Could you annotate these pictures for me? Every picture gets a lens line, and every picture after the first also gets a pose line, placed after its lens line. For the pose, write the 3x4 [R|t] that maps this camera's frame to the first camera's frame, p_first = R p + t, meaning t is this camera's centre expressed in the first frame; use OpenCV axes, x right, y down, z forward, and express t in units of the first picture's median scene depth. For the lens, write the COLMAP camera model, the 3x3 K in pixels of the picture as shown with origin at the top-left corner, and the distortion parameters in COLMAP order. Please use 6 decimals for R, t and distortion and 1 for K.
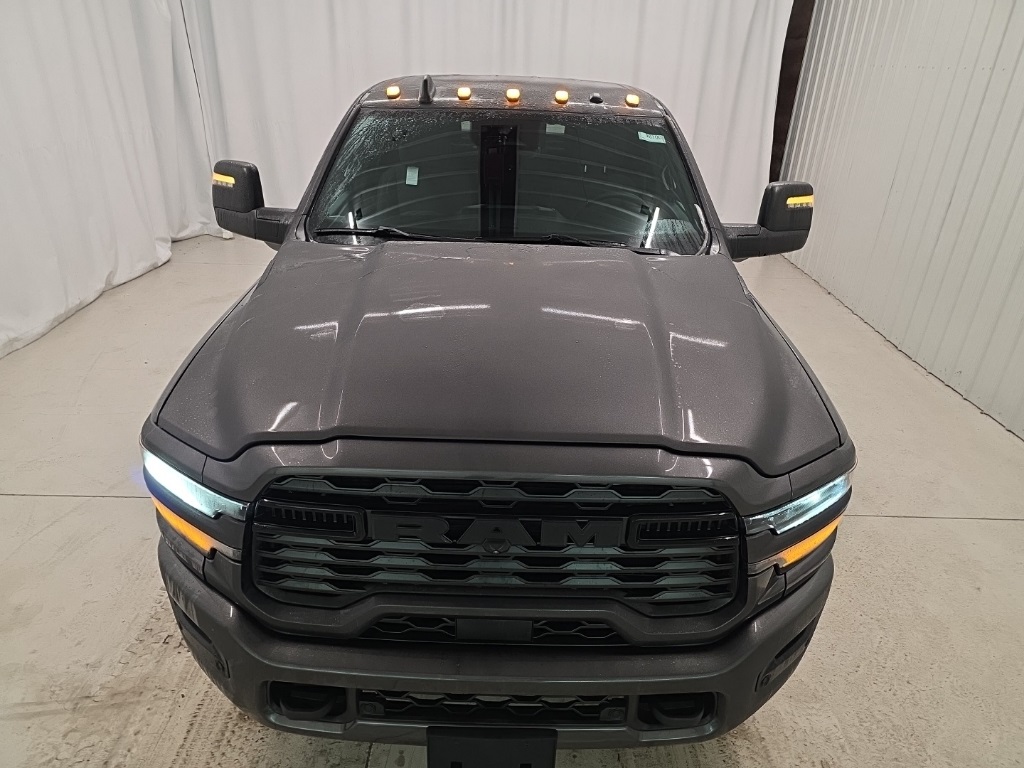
lens RADIAL K [[684.8, 0, 512.9], [0, 684.8, 387.7], [0, 0, 1]] dist [0.036187, -0.029924]
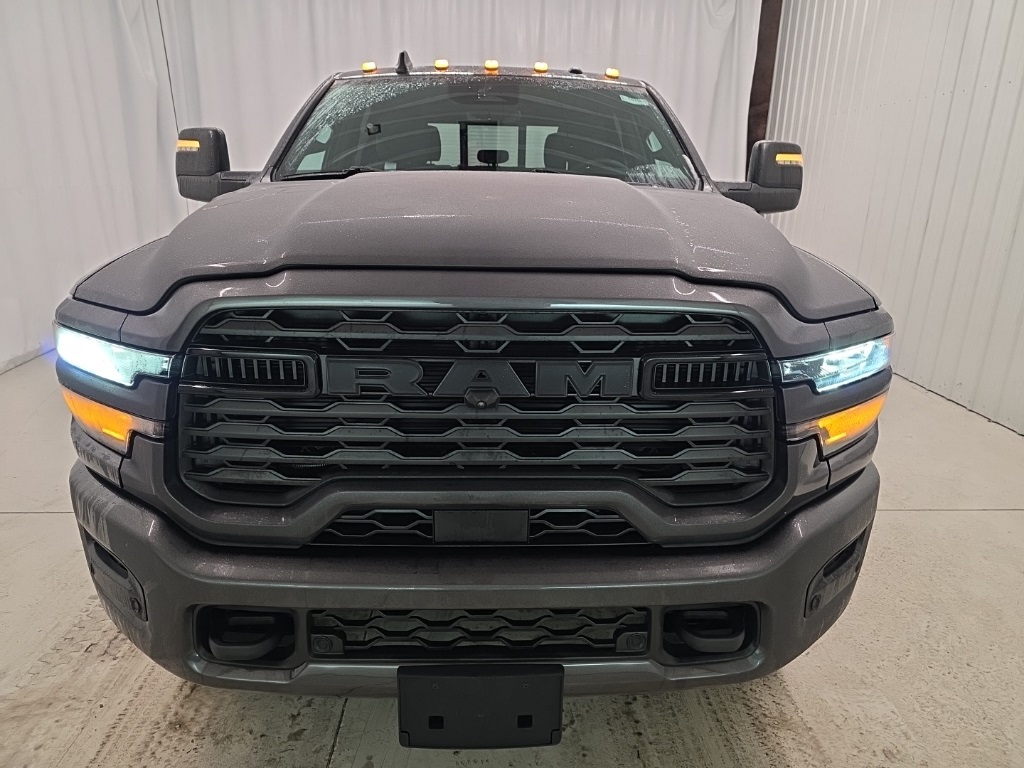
lens RADIAL K [[684.8, 0, 518.0], [0, 684.8, 377.0], [0, 0, 1]] dist [0.036187, -0.029924]
pose [[0.999239, -0.023727, 0.030947, -0.004080], [0.028464, 0.986226, -0.162934, 0.282378], [-0.026655, 0.163691, 0.986152, 0.160502]]
